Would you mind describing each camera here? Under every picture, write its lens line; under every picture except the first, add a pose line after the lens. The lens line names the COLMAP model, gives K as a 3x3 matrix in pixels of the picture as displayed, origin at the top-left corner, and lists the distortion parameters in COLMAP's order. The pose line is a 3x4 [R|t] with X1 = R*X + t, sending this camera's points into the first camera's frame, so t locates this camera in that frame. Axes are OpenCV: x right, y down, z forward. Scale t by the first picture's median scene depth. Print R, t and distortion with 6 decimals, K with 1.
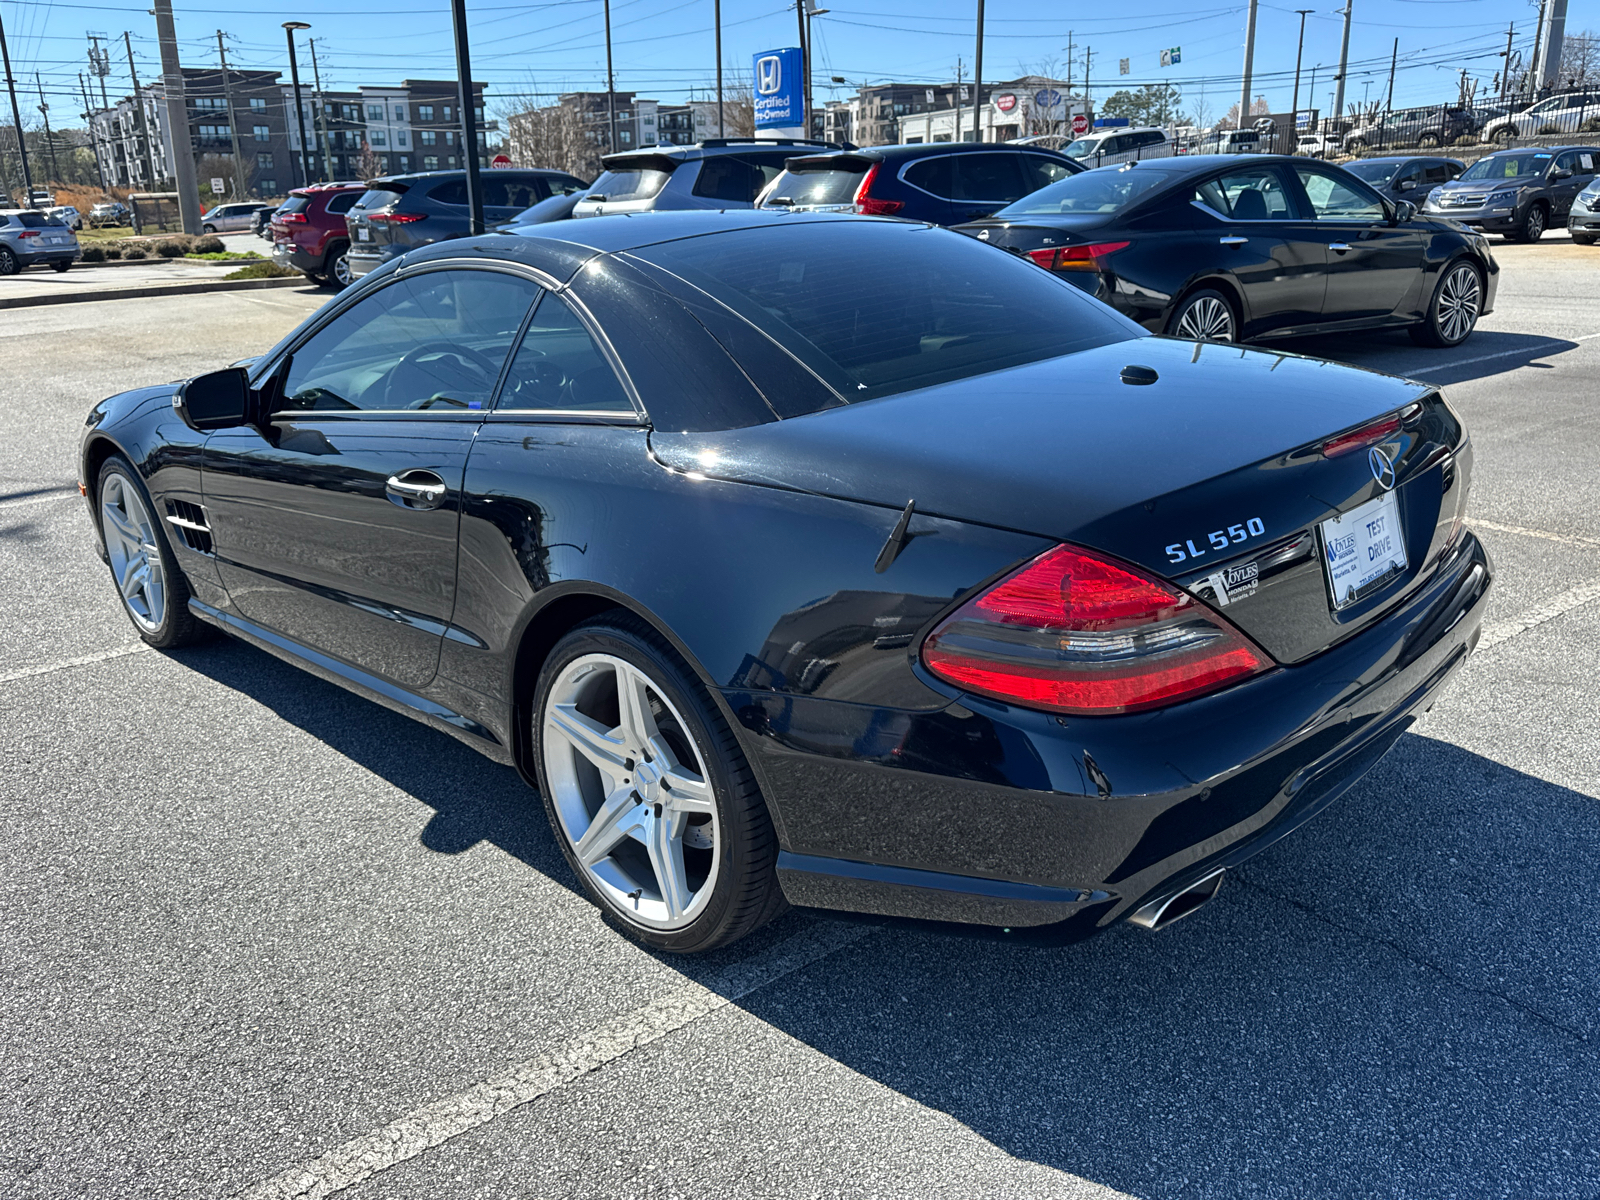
lens RADIAL K [[1248.6, 0, 799.7], [0, 1248.6, 600.5], [0, 0, 1]] dist [0.009988, -0.020264]
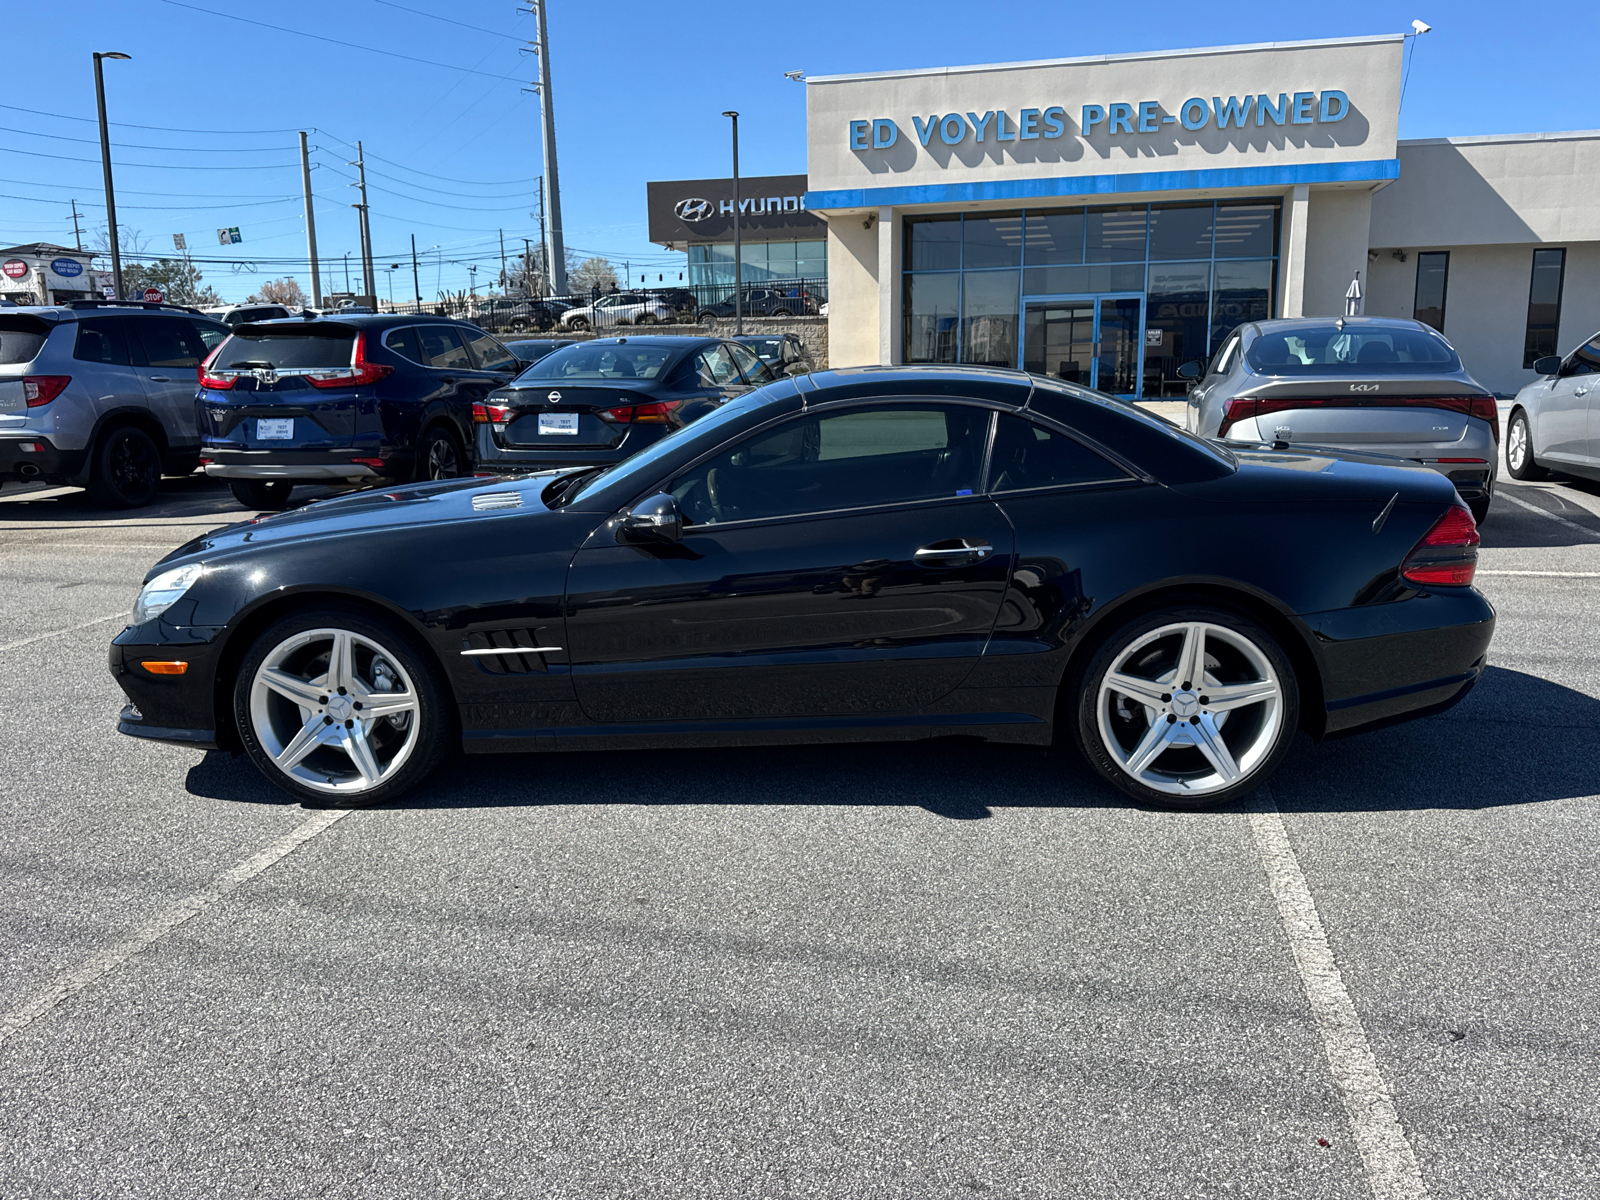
lens RADIAL K [[1248.6, 0, 793.0], [0, 1248.6, 608.6], [0, 0, 1]] dist [0.009988, -0.020264]
pose [[0.747229, -0.112137, 0.655038, -1.103221], [0.193915, 0.979558, -0.053515, 0.009290], [-0.635646, 0.167009, 0.753699, 0.063404]]
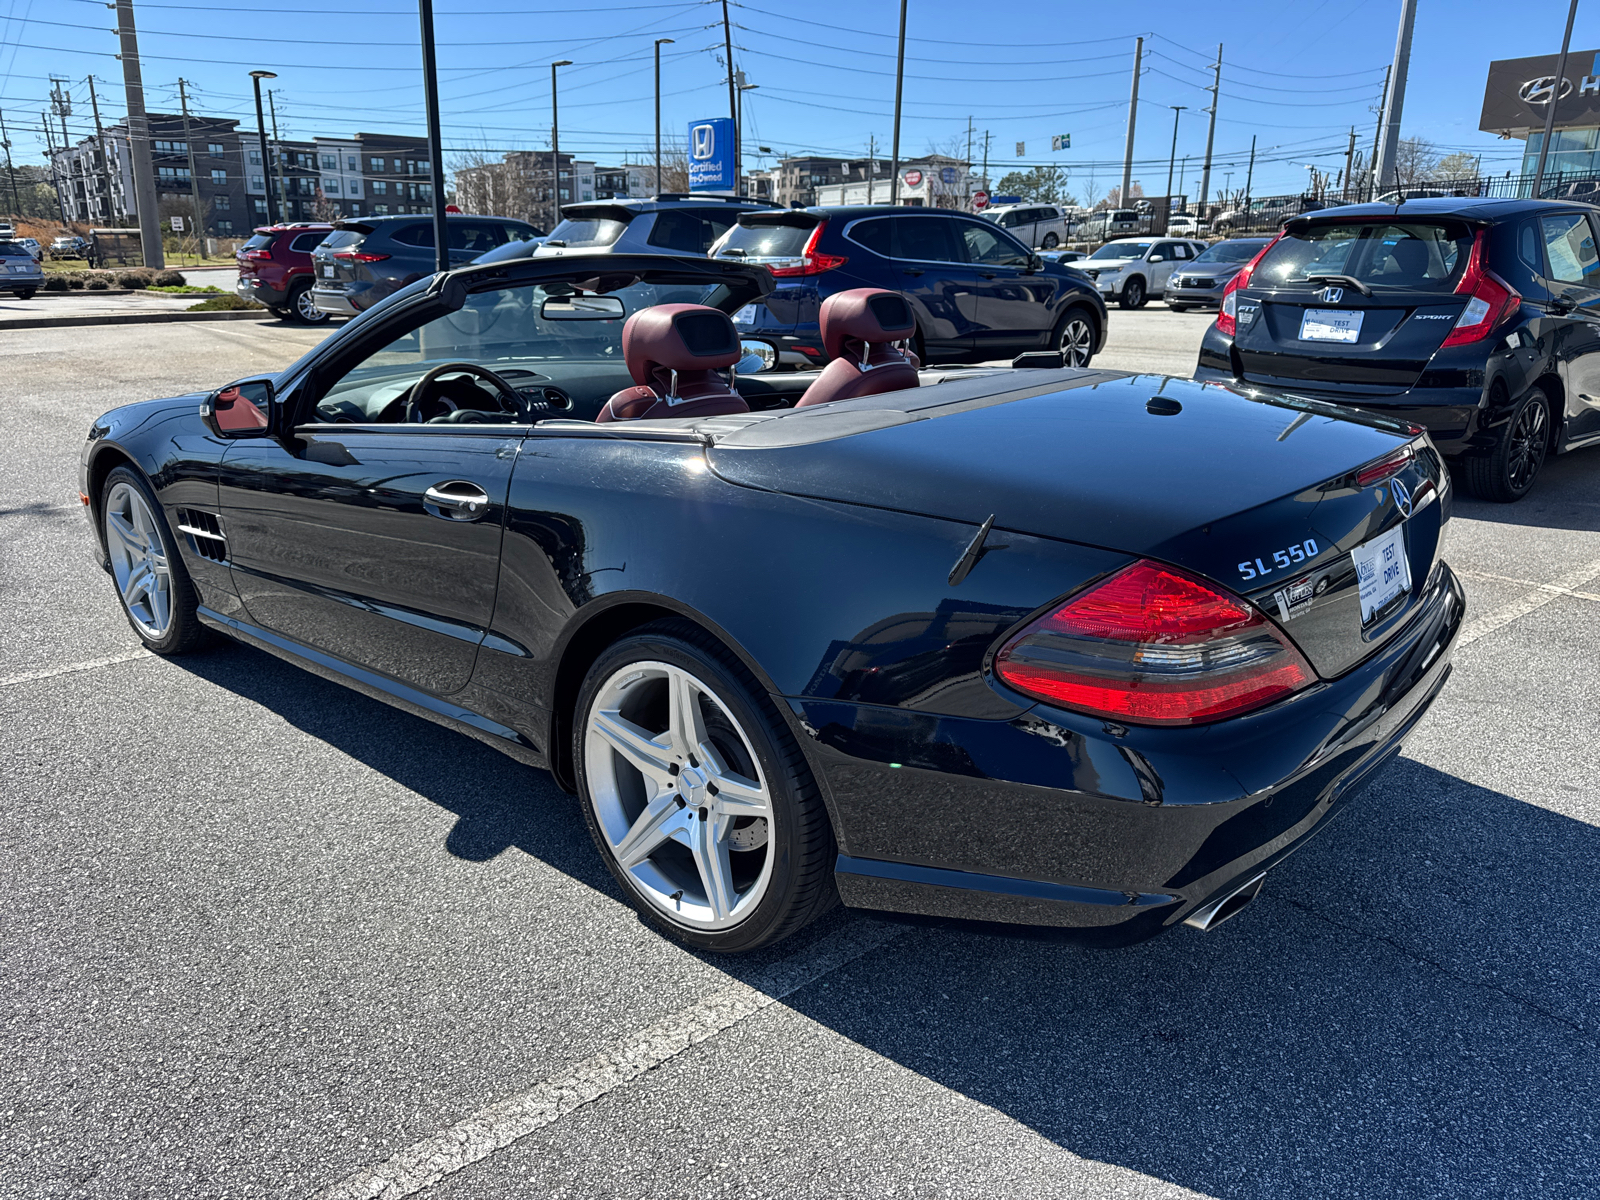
lens RADIAL K [[1137.2, 0, 797.2], [0, 1137.2, 620.1], [0, 0, 1]] dist [0.003899, -0.012353]
pose [[0.997392, 0.015609, 0.070468, -0.074864], [-0.015358, 0.999874, -0.004107, 0.007242], [-0.070523, 0.003014, 0.997506, 0.040341]]
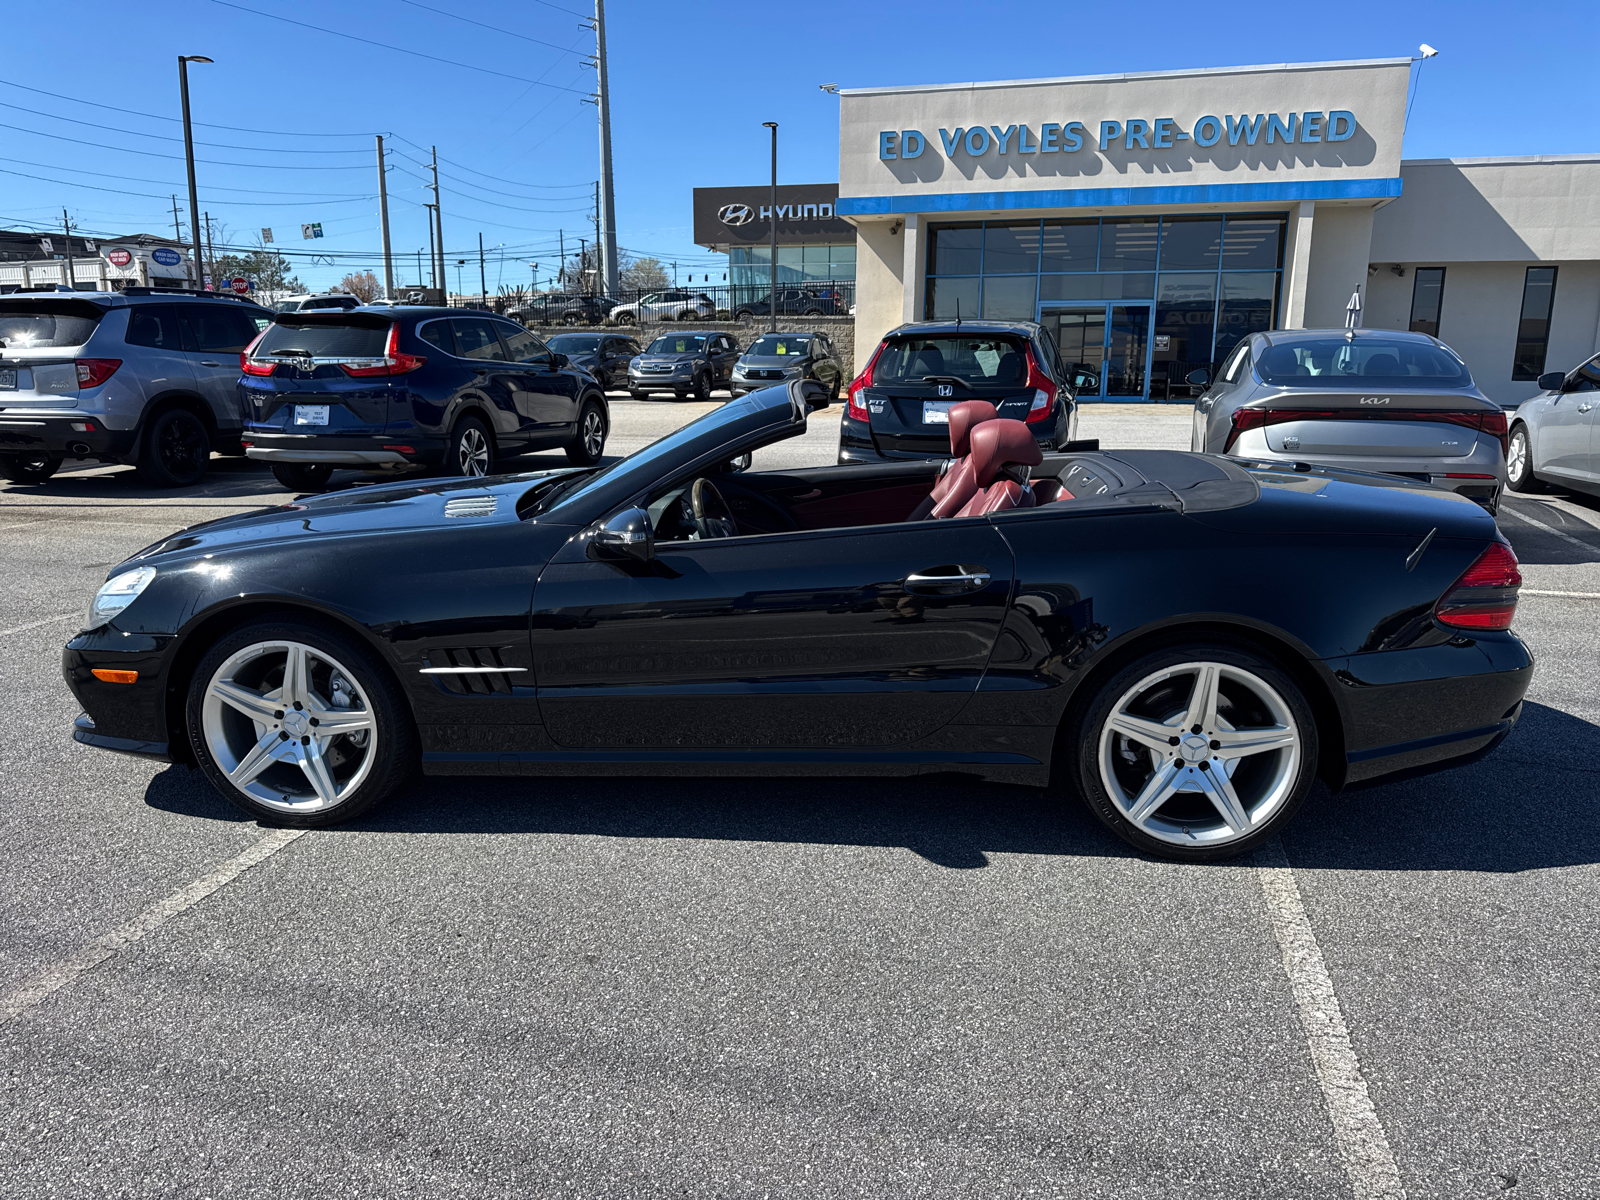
lens RADIAL K [[1137.2, 0, 796.2], [0, 1137.2, 610.3], [0, 0, 1]] dist [0.003899, -0.012353]
pose [[0.763856, -0.107734, 0.636332, -0.953586], [0.167022, 0.985378, -0.033665, -0.036427], [-0.623400, 0.131996, 0.770681, 0.163741]]
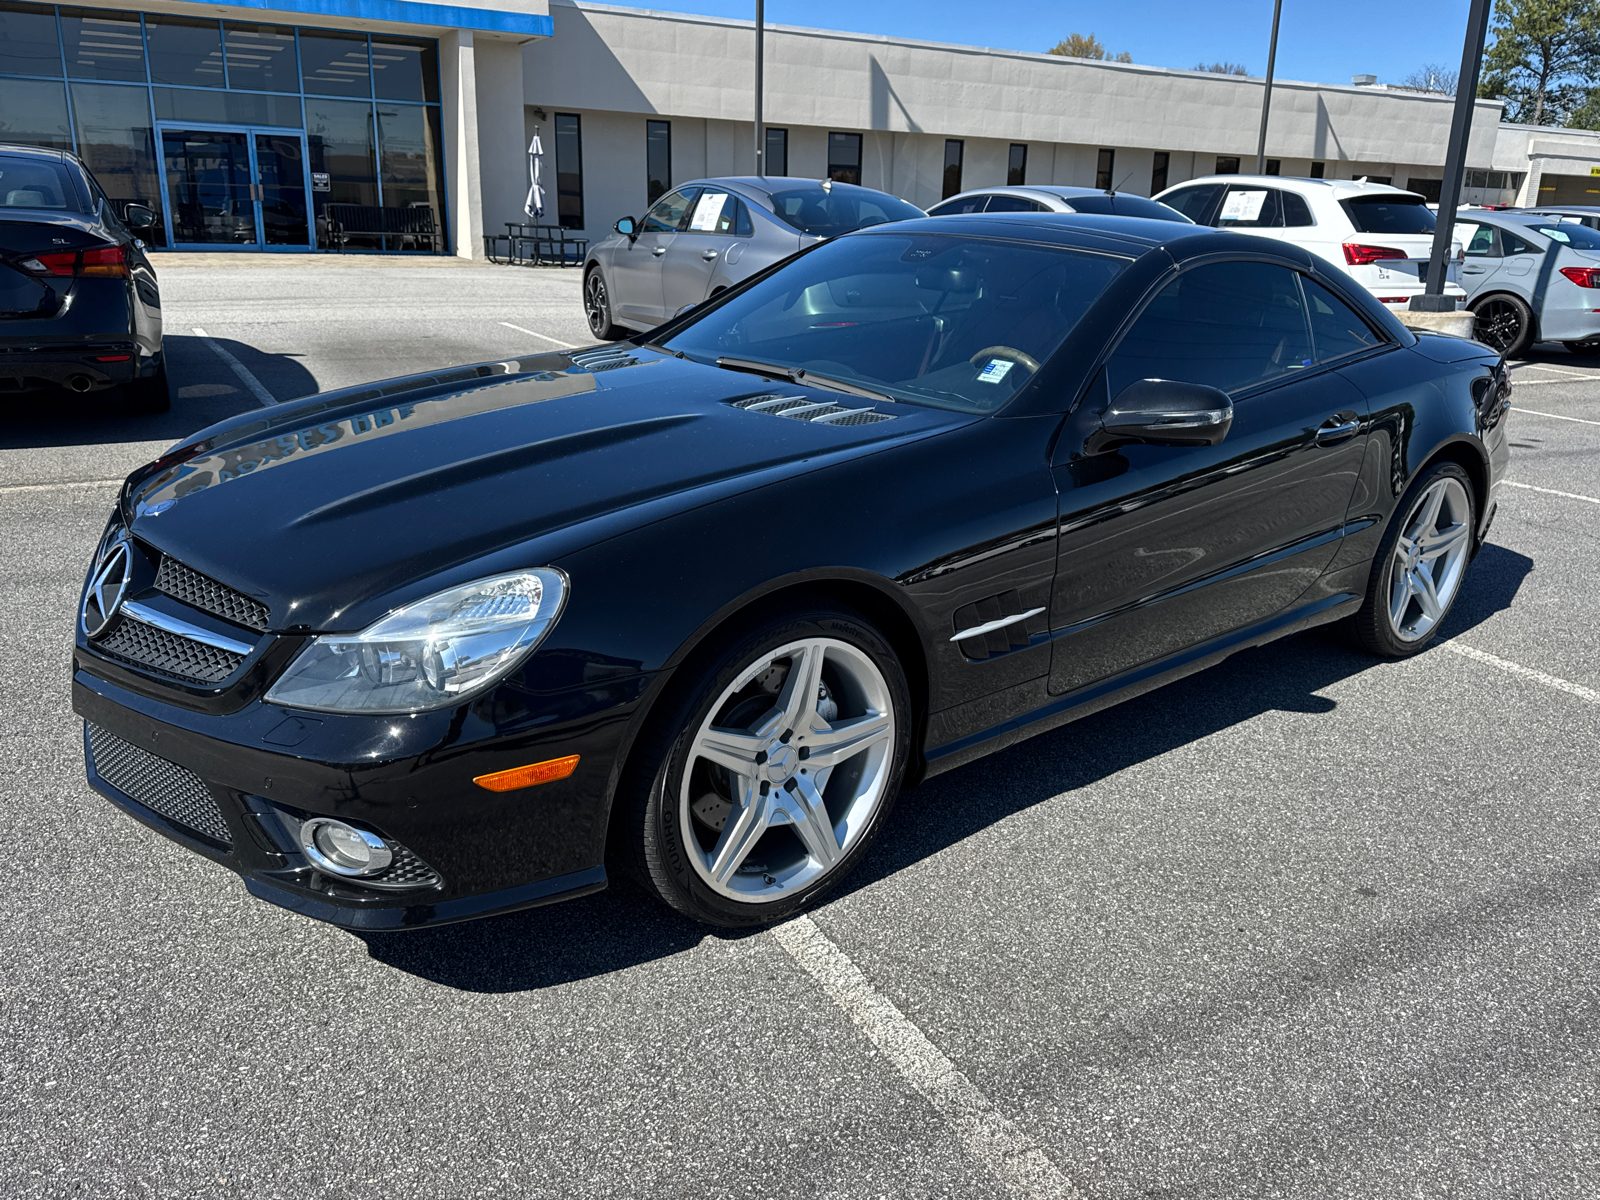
lens RADIAL K [[1248.6, 0, 795.8], [0, 1248.6, 599.5], [0, 0, 1]] dist [0.009988, -0.020264]
pose [[0.082618, -0.259317, 0.962252, -1.330442], [0.269294, 0.935443, 0.228971, -0.300475], [-0.959508, 0.240211, 0.147117, 1.126719]]
